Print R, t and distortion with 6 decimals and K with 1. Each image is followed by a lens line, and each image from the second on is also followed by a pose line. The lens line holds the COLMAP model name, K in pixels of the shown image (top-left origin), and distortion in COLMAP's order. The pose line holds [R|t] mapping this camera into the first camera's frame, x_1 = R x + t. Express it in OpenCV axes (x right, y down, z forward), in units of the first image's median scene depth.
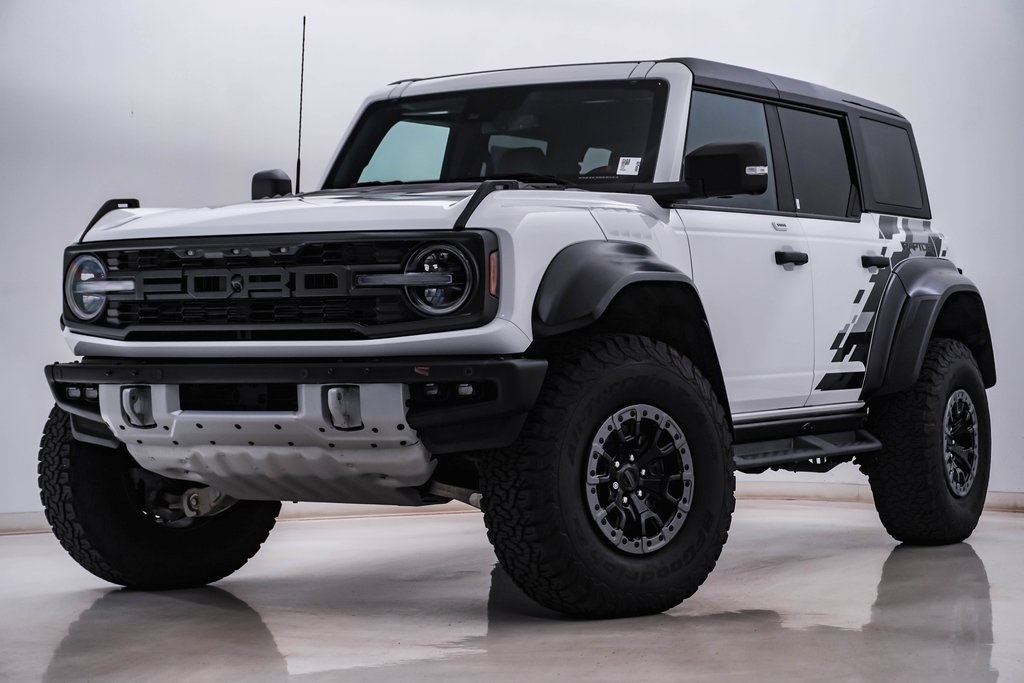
lens RADIAL K [[2151.9, 0, 512.0], [0, 2151.9, 341.5], [0, 0, 1]] dist [-0.010829, 0.225597]
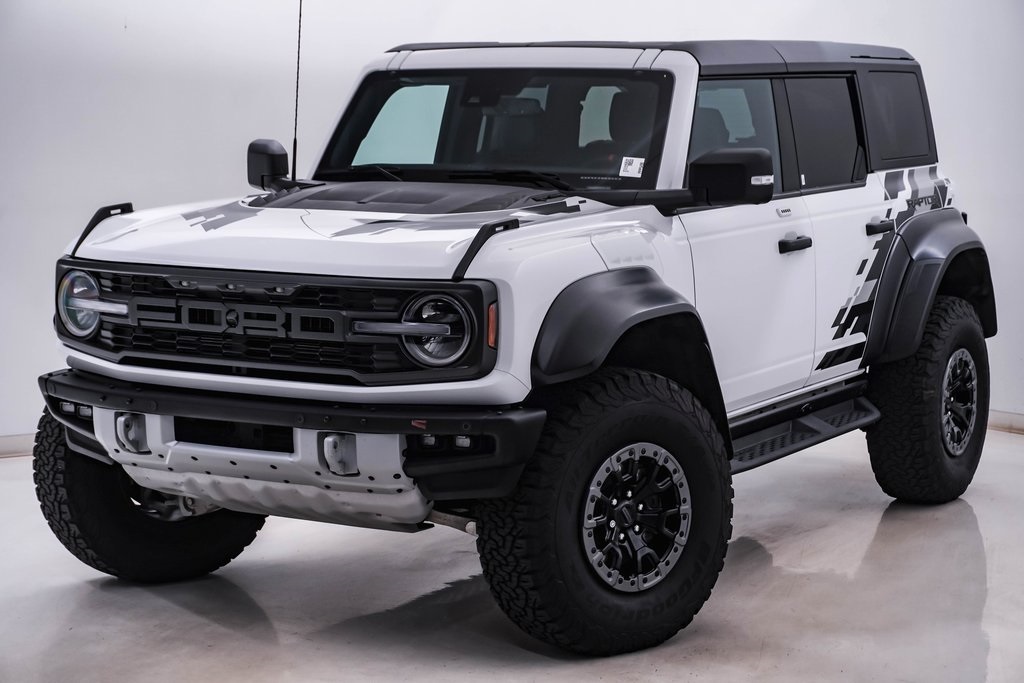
lens RADIAL K [[2151.9, 0, 512.0], [0, 2151.9, 341.5], [0, 0, 1]] dist [-0.010829, 0.225597]
pose [[0.999916, 0.012679, 0.002554, -0.001989], [-0.012892, 0.992870, 0.118500, -0.132325], [-0.001033, -0.118523, 0.992951, 0.019916]]
